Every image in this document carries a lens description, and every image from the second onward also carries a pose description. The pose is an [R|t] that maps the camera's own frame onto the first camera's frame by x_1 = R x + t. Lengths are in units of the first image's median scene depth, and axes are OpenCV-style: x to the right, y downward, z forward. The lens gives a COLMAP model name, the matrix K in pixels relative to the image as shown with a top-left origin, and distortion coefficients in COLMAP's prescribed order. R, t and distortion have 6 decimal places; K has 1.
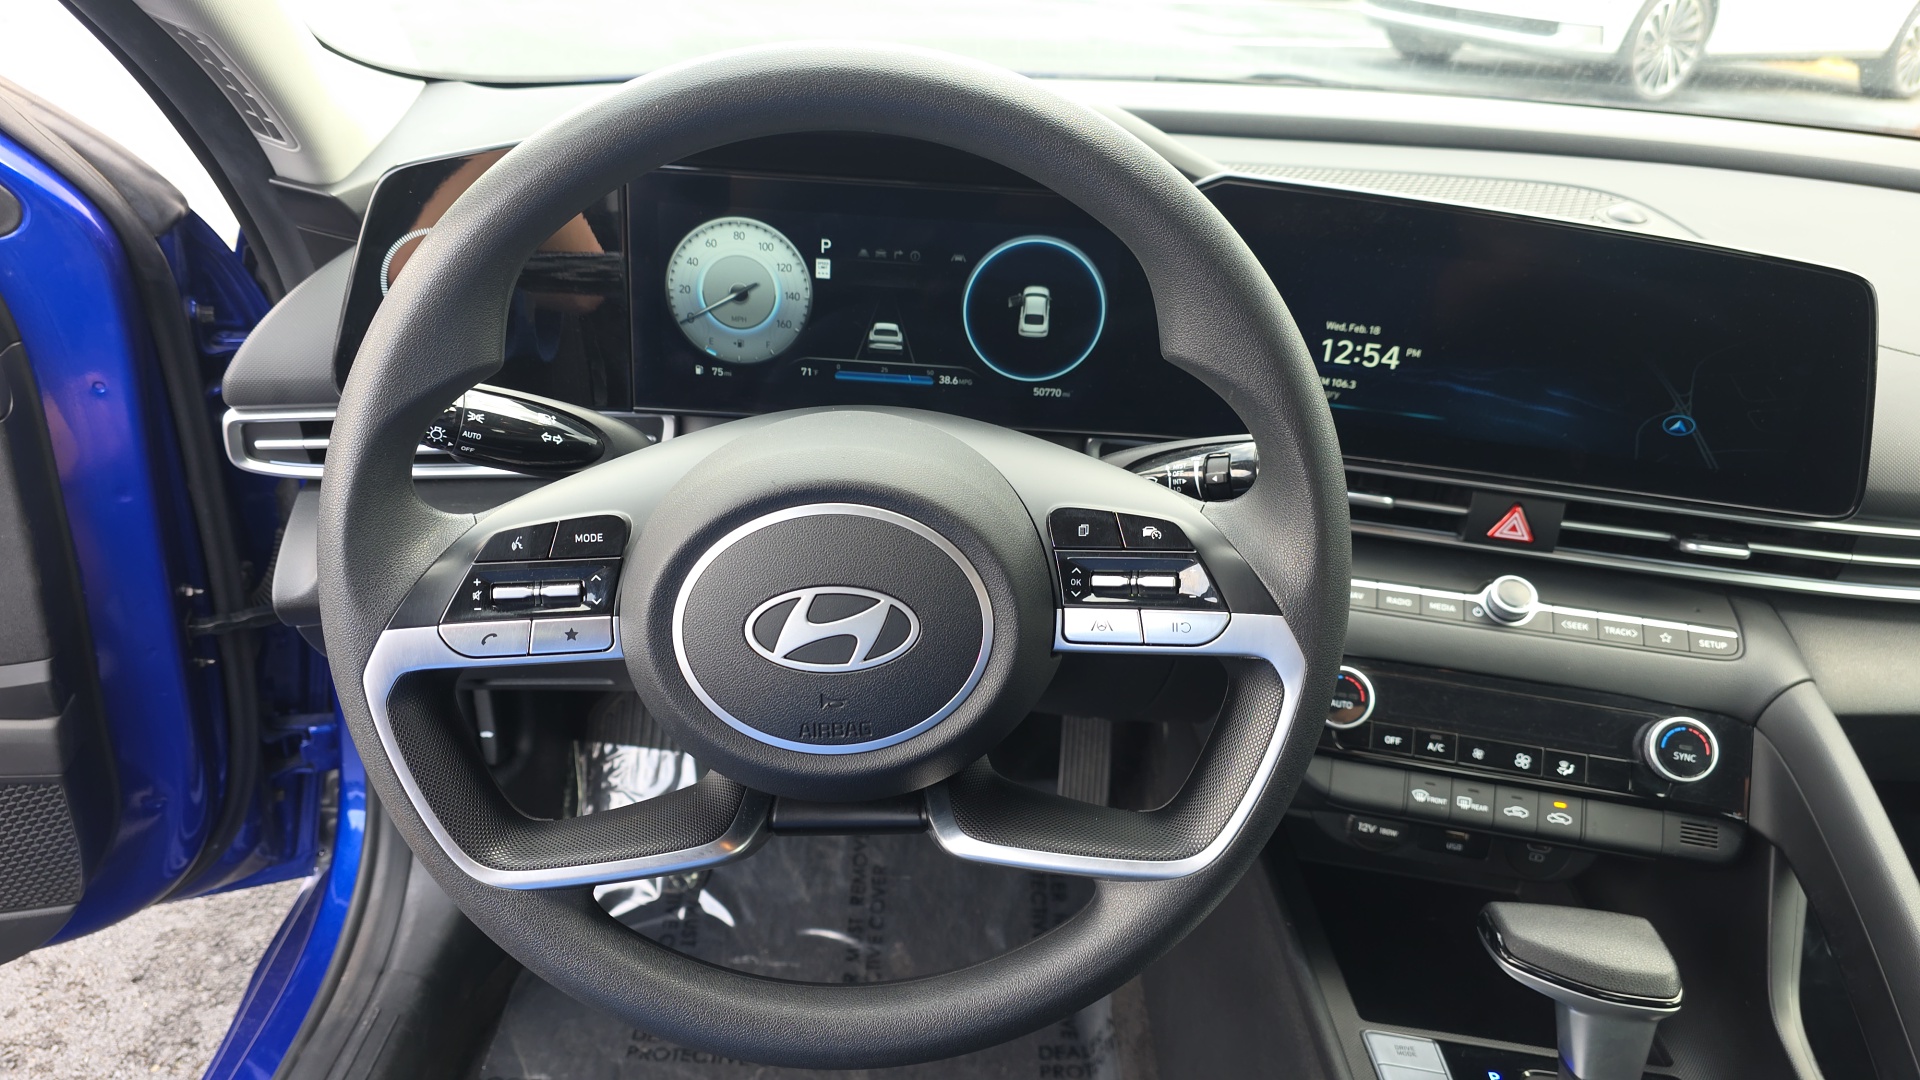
lens RADIAL K [[1301.2, 0, 934.7], [0, 1301.2, 529.4], [0, 0, 1]] dist [0.063729, -0.058783]
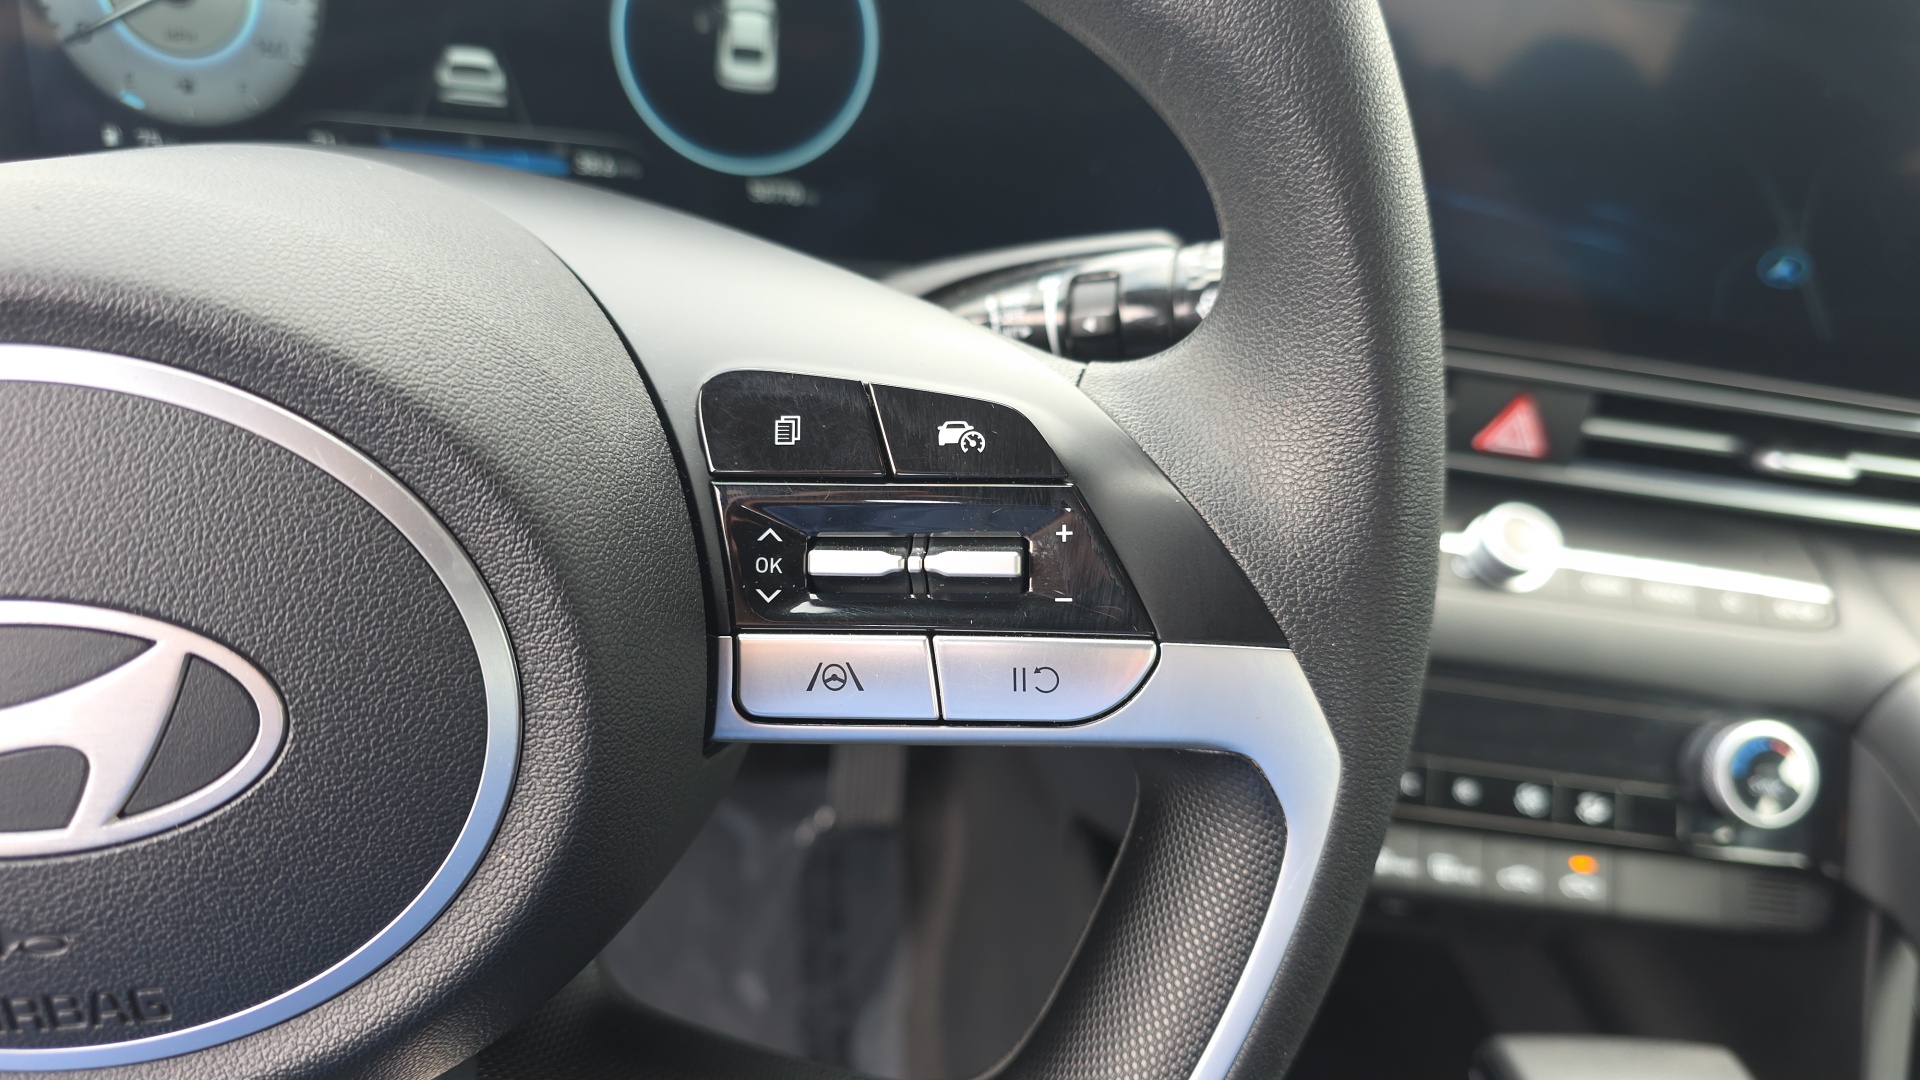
lens RADIAL K [[1364.4, 0, 950.7], [0, 1364.4, 548.4], [0, 0, 1]] dist [-0.004550, -0.014256]
pose [[0.987240, -0.015490, 0.158486, 0.068876], [0.003253, 0.997012, 0.077181, 0.003085], [-0.159208, -0.075680, 0.984340, 0.417484]]
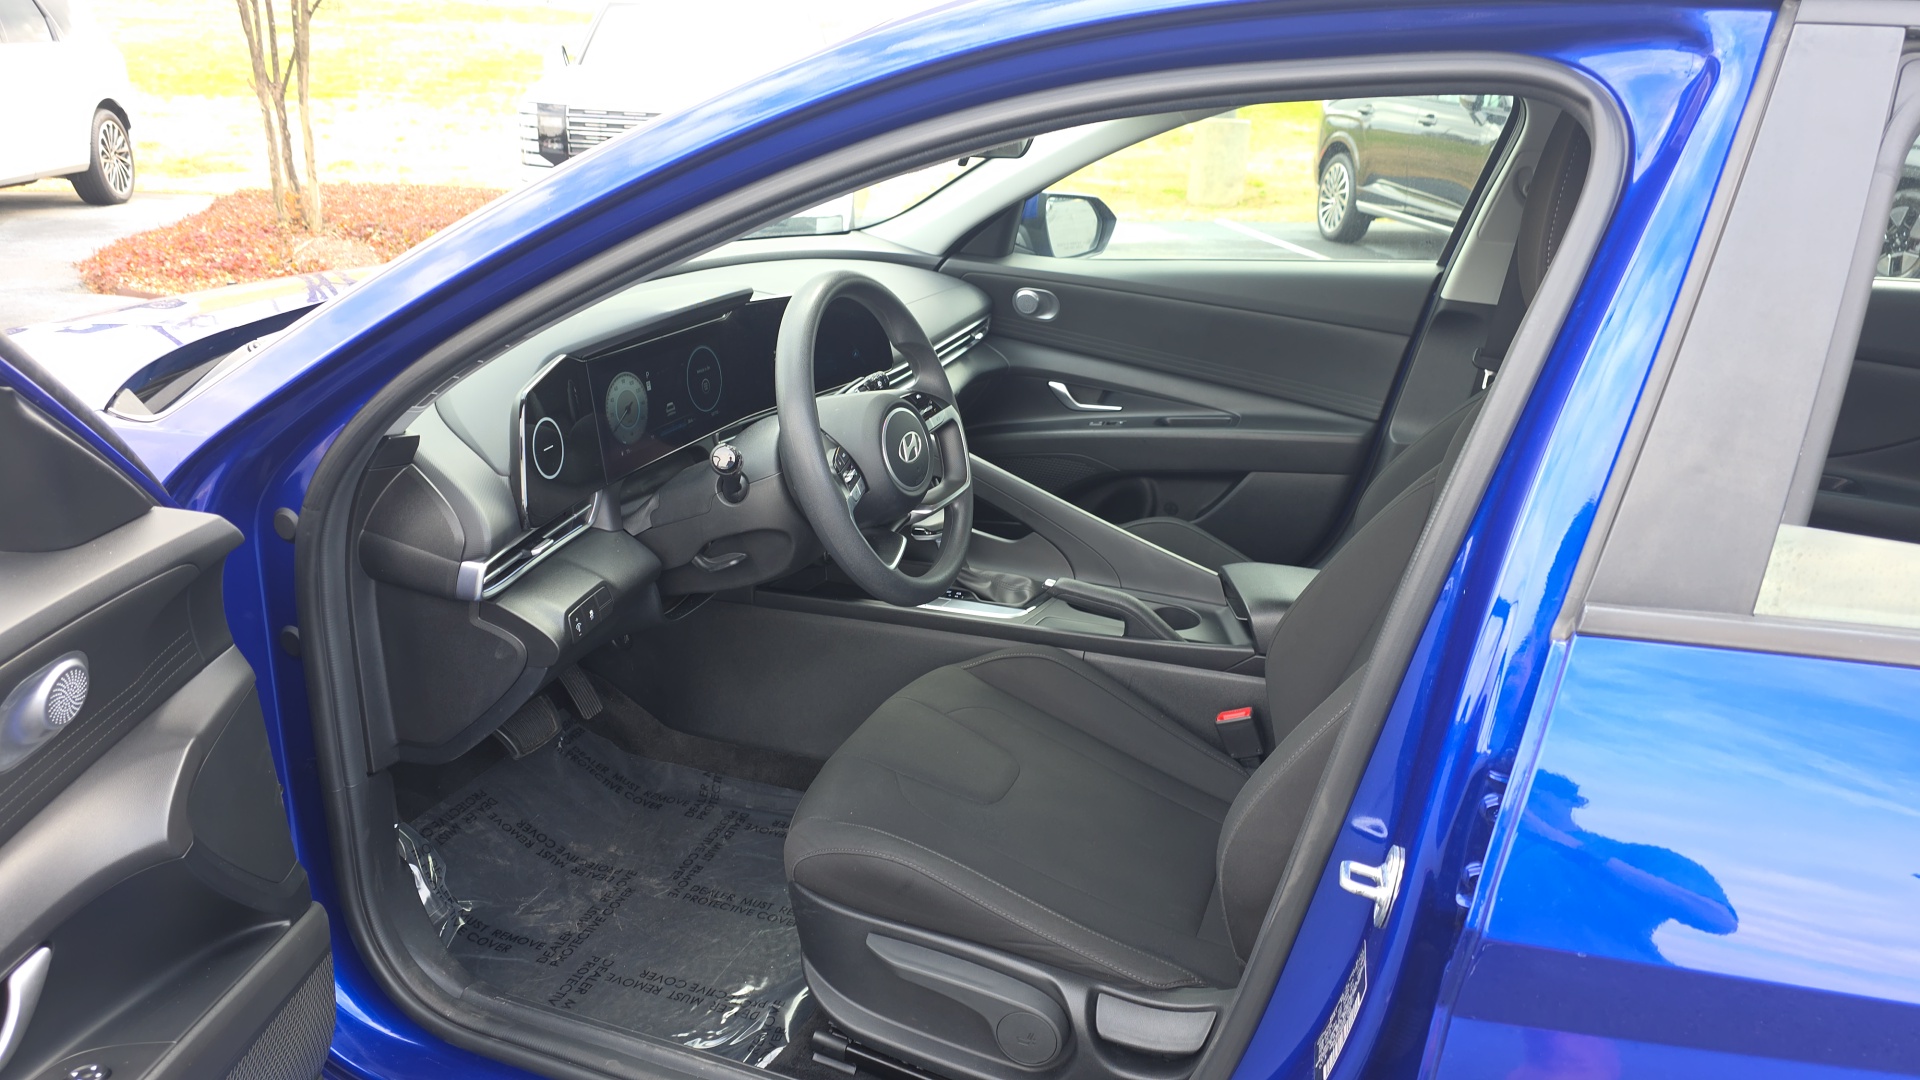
lens RADIAL K [[1301.2, 0, 985.0], [0, 1301.2, 534.1], [0, 0, 1]] dist [0.063729, -0.058783]
pose [[0.299624, -0.363303, 0.882177, -1.899726], [0.416079, 0.881851, 0.221850, -0.237528], [-0.858547, 0.300584, 0.415387, -0.257275]]
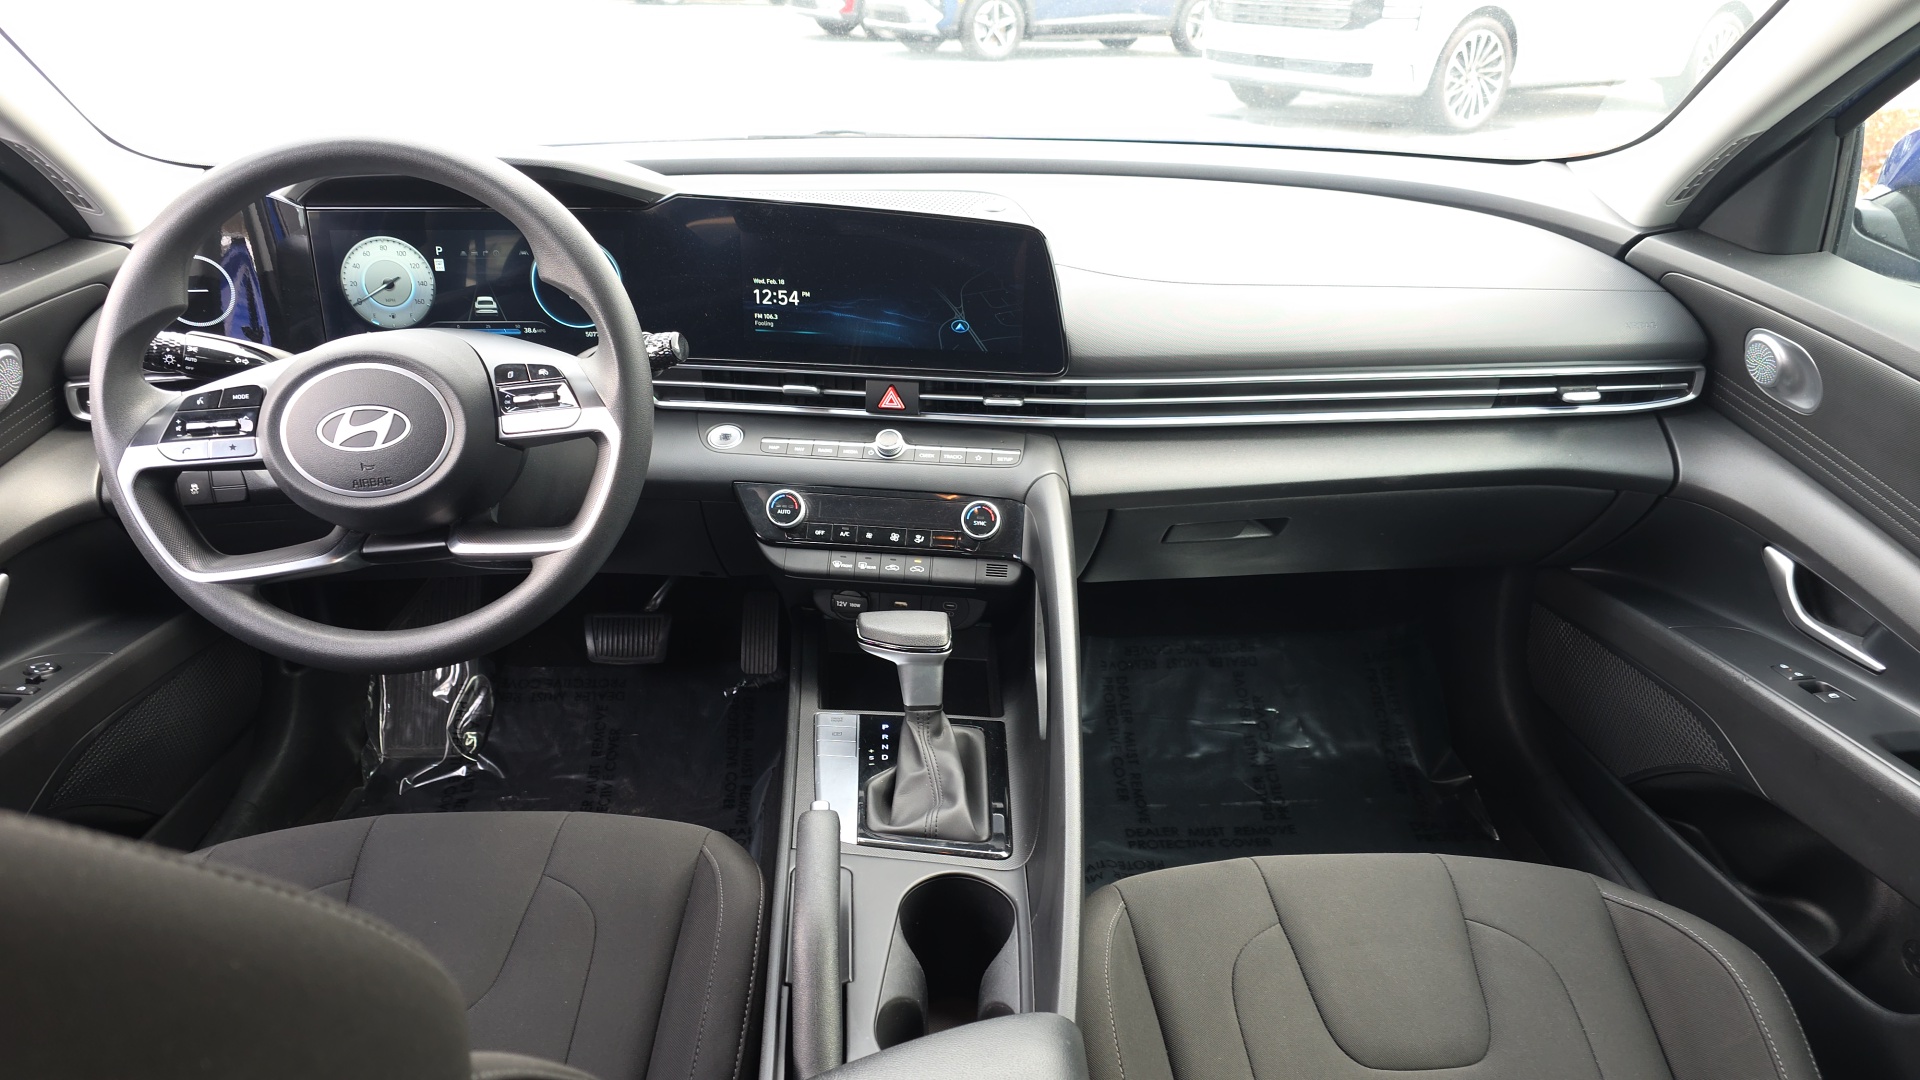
lens RADIAL K [[1301.2, 0, 945.5], [0, 1301.2, 546.0], [0, 0, 1]] dist [0.063729, -0.058783]
pose [[0.996350, -0.074764, 0.041197, 0.455918], [0.076188, 0.996508, -0.034152, 0.254693], [-0.038500, 0.037166, 0.998567, -0.644956]]
